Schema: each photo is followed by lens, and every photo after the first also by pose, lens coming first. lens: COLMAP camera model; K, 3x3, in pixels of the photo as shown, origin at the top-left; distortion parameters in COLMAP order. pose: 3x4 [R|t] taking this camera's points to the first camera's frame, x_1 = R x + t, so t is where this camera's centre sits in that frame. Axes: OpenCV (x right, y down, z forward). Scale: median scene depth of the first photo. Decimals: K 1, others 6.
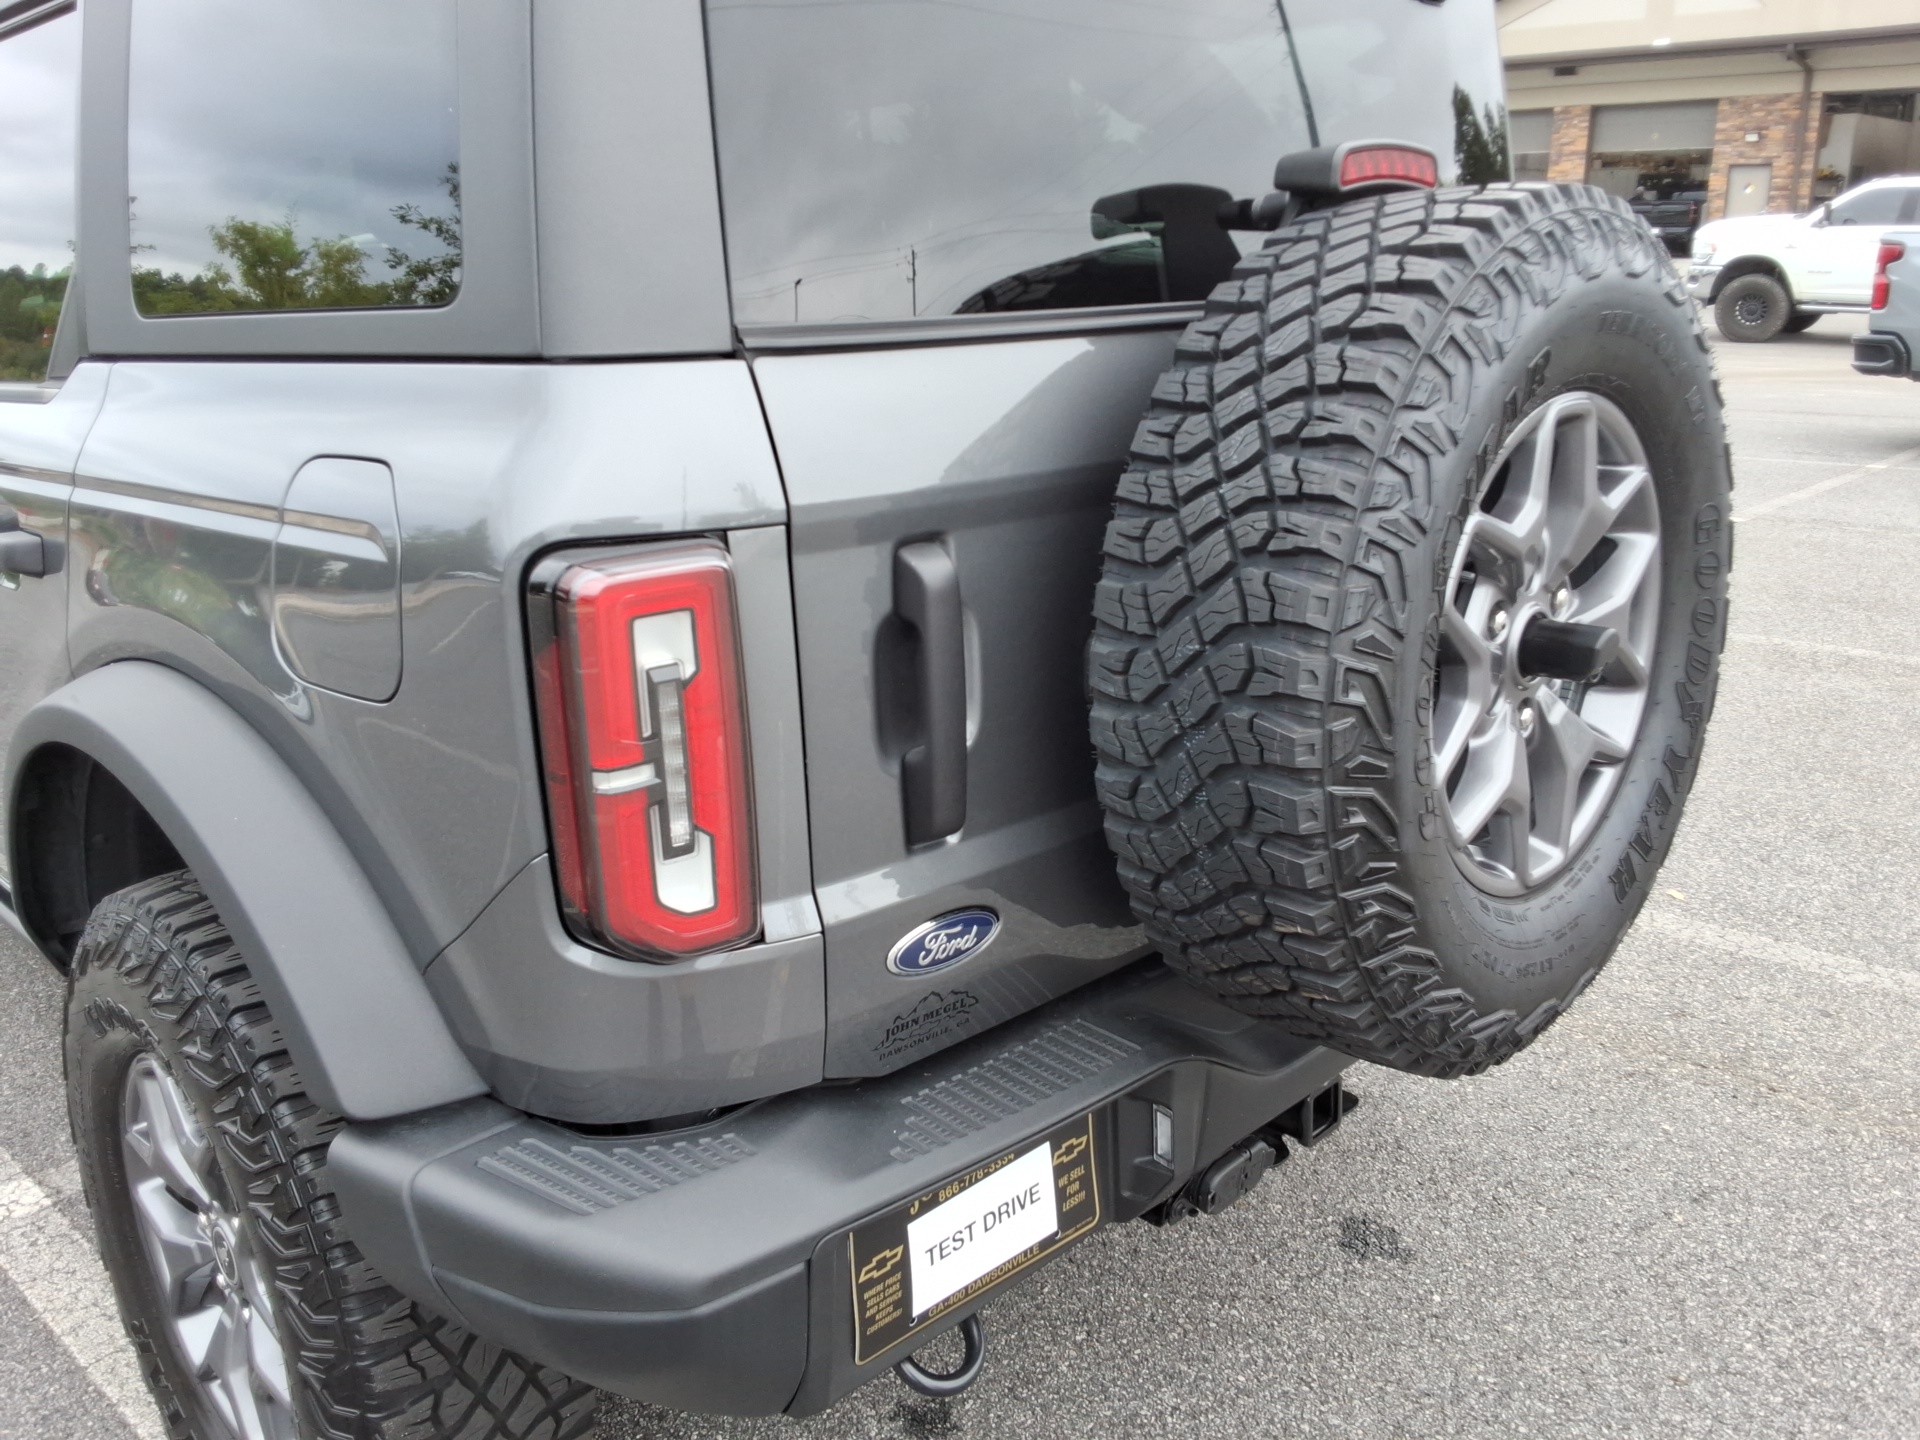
lens RADIAL K [[1528.8, 0, 971.4], [0, 1528.8, 700.7], [0, 0, 1]] dist [0.103820, -0.150339]
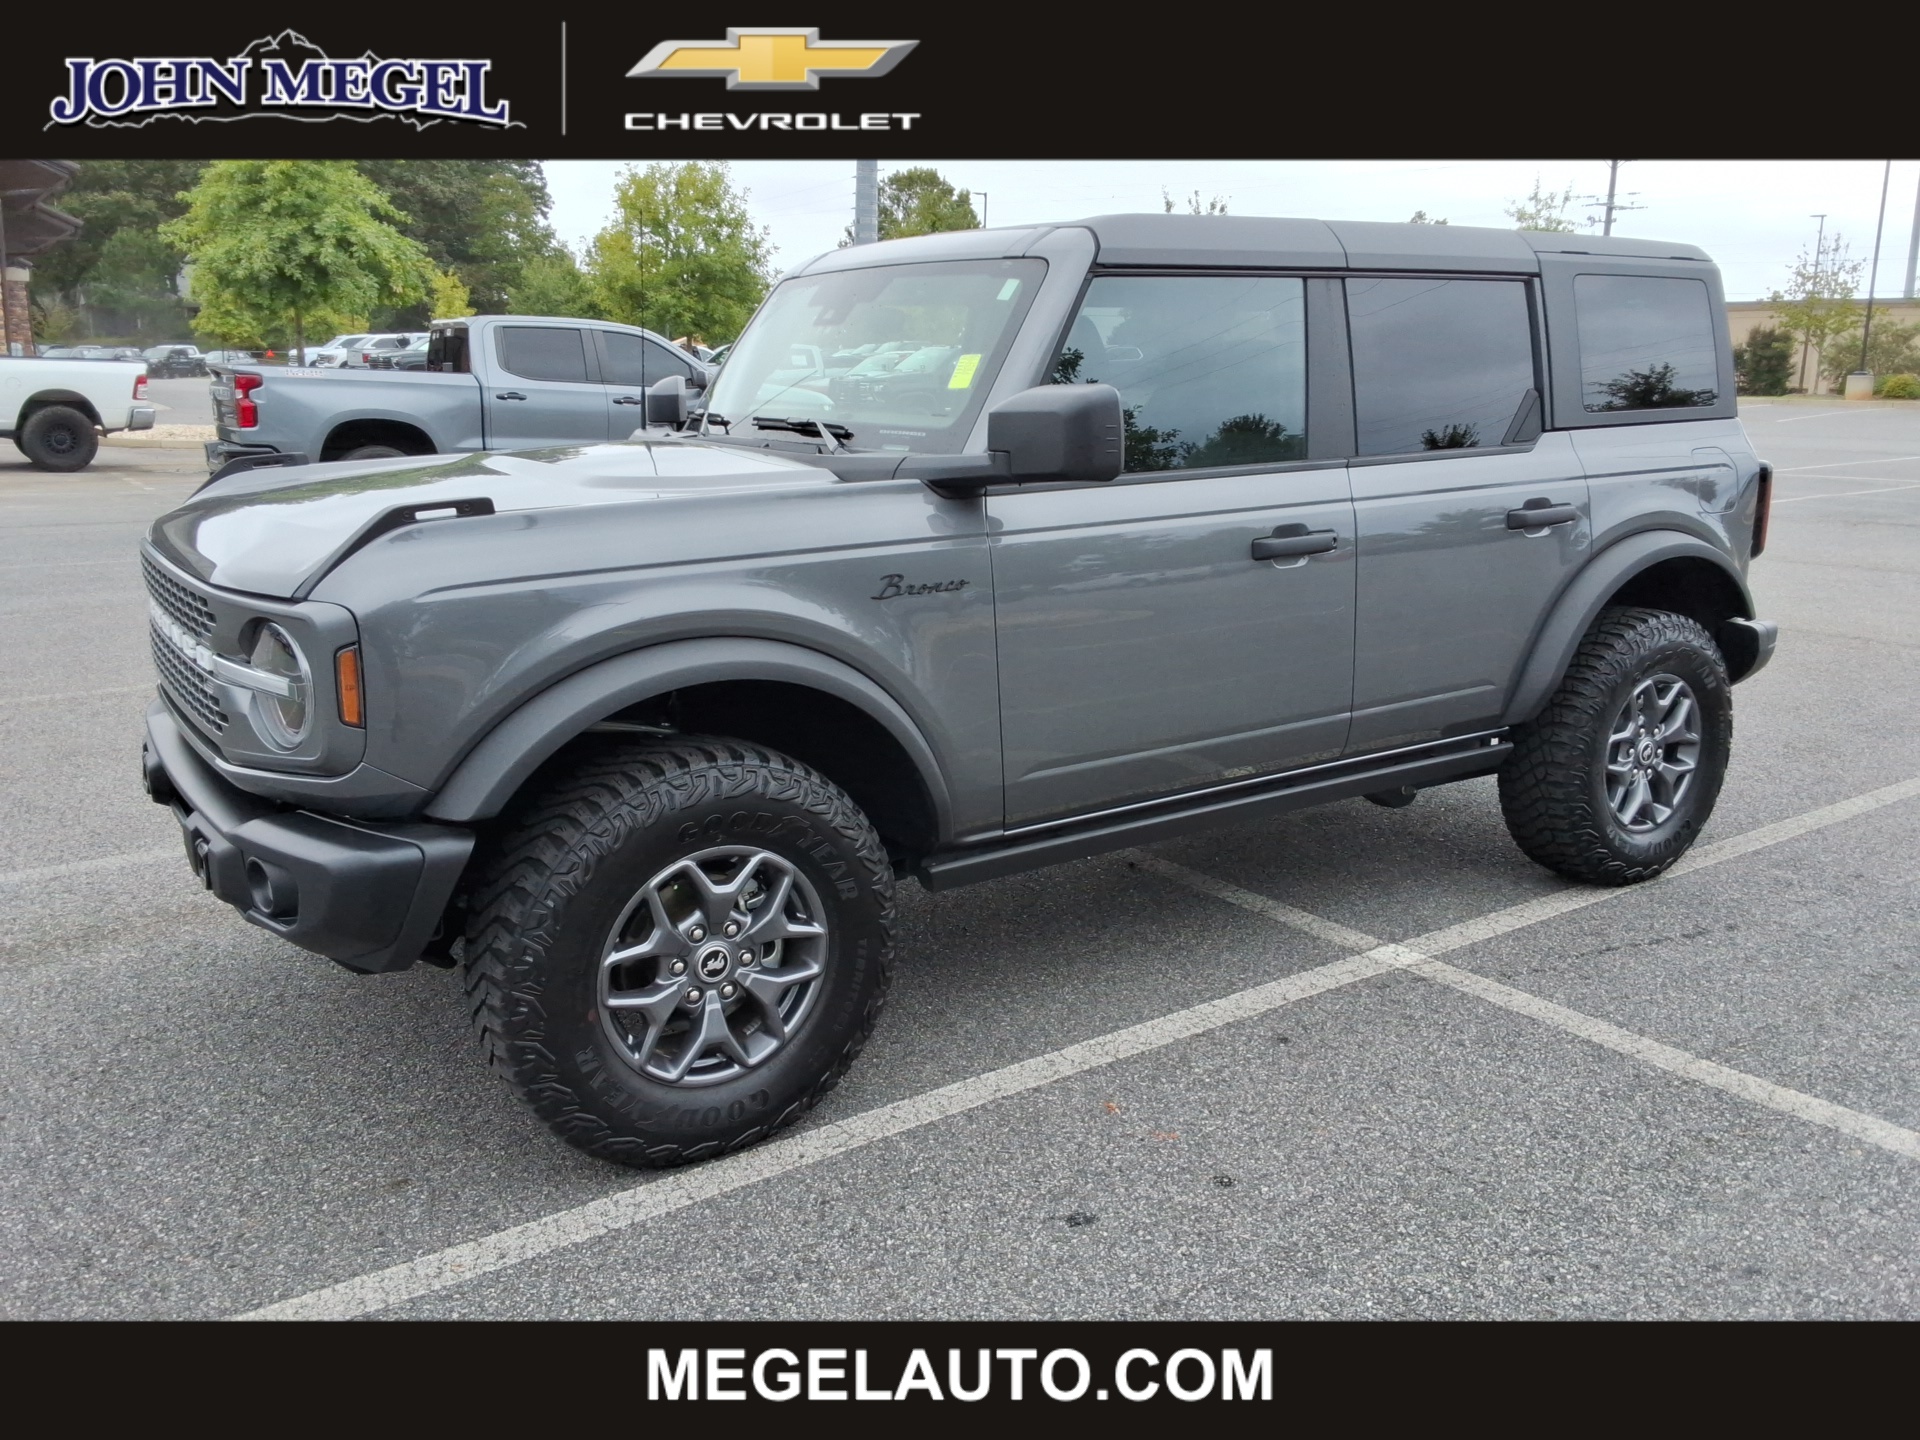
lens RADIAL K [[1528.8, 0, 971.6], [0, 1528.8, 722.0], [0, 0, 1]] dist [0.103820, -0.150339]
pose [[0.200113, -0.191118, 0.960952, -3.764244], [0.251618, 0.957921, 0.138117, -0.415499], [-0.946912, 0.214154, 0.239781, 1.652143]]
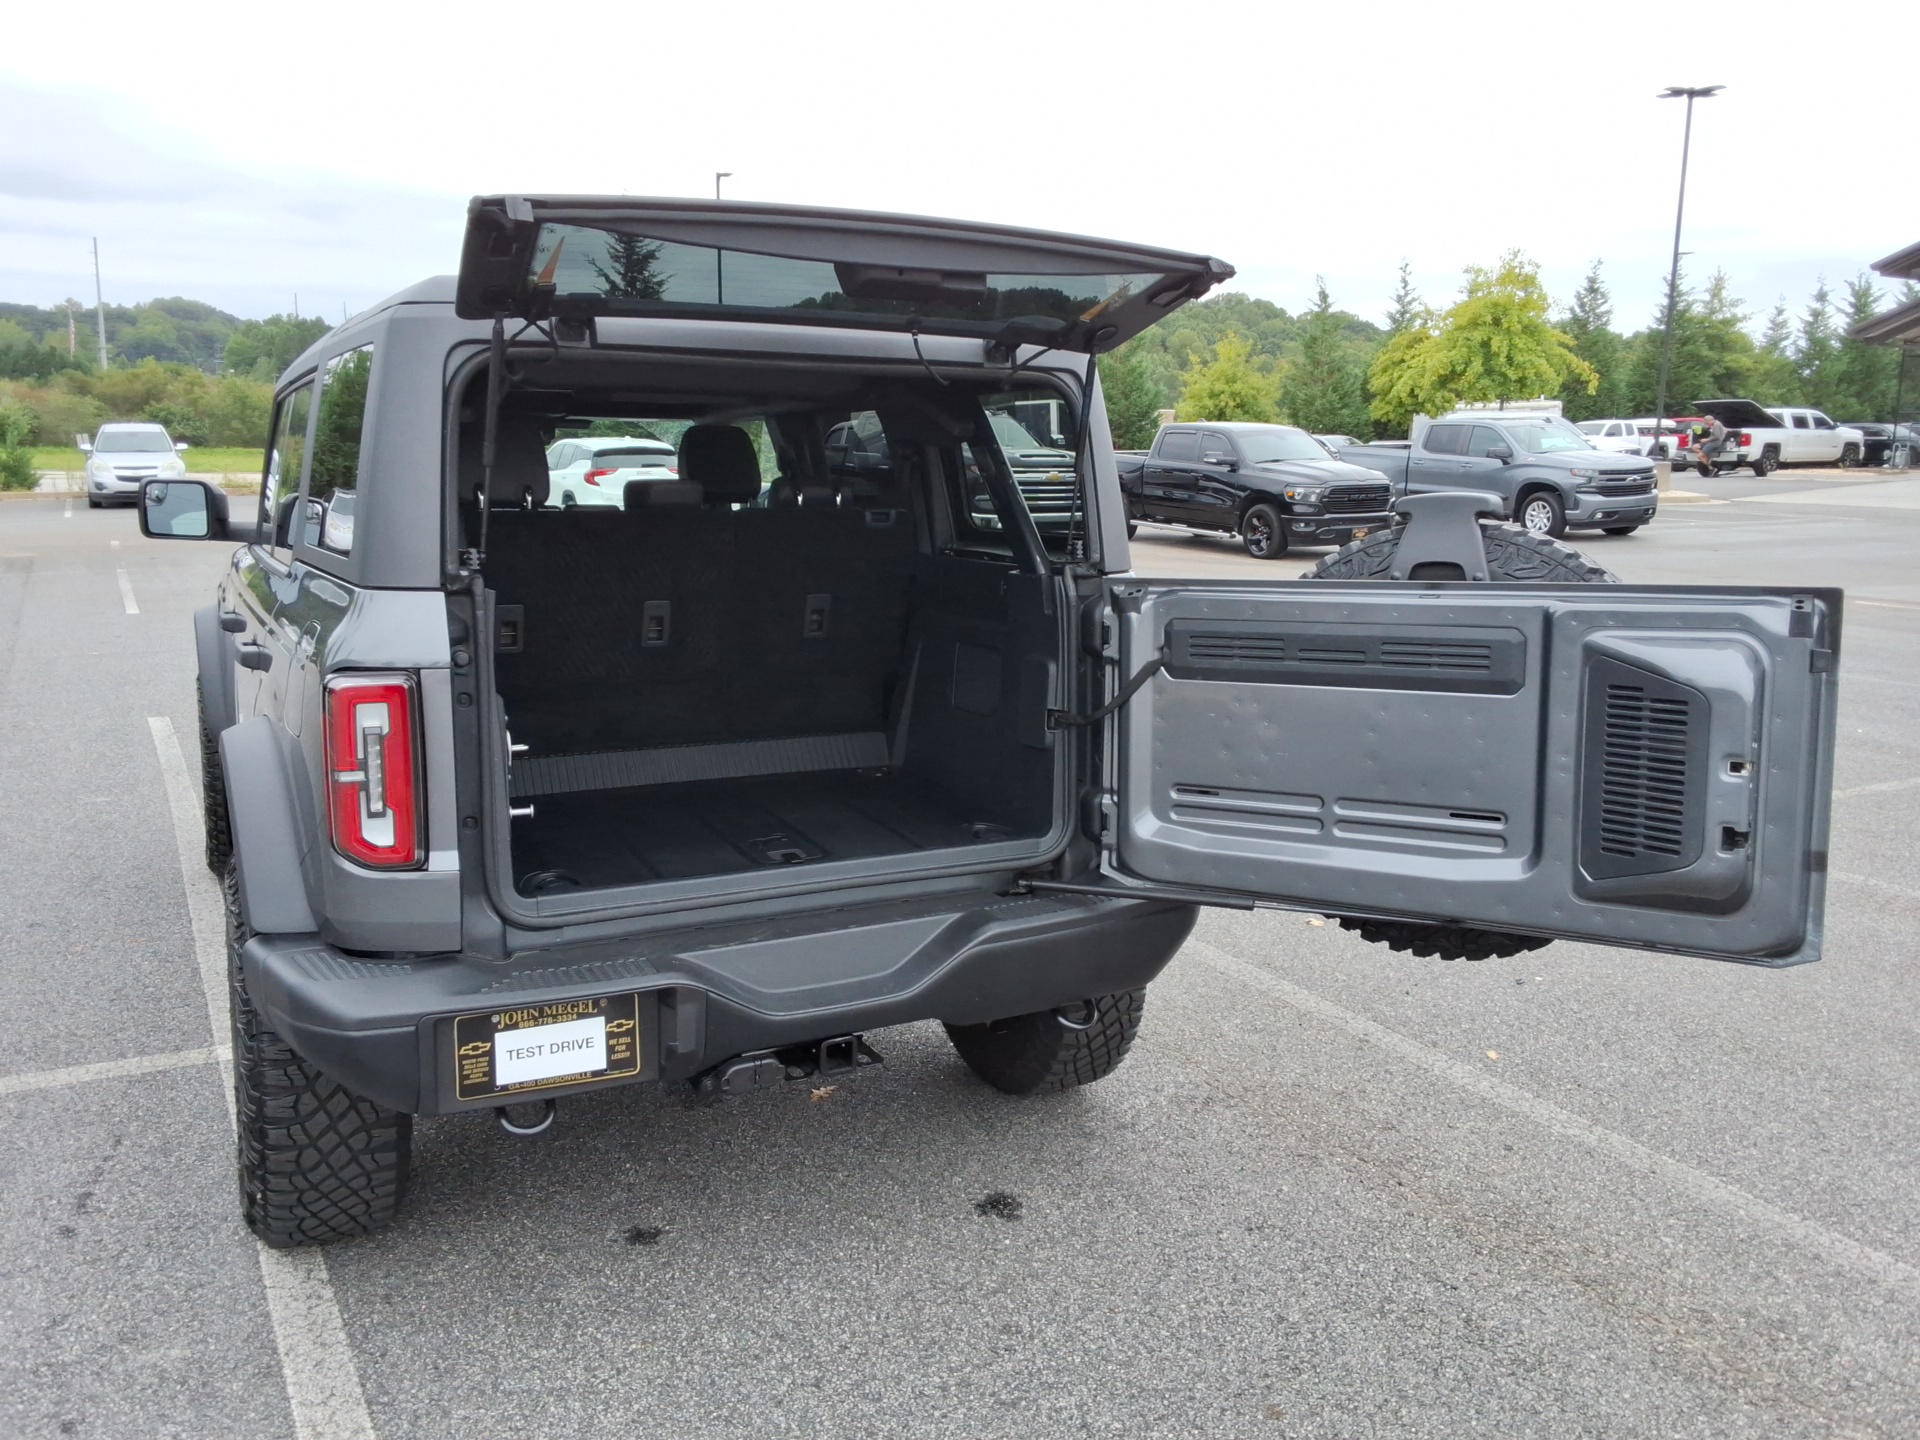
lens RADIAL K [[1528.8, 0, 965.4], [0, 1528.8, 699.9], [0, 0, 1]] dist [0.103820, -0.150339]
pose [[0.948576, 0.085489, -0.304787, 0.974286], [-0.118536, 0.988716, -0.091593, 0.030821], [0.293517, 0.123011, 0.948006, -0.651374]]
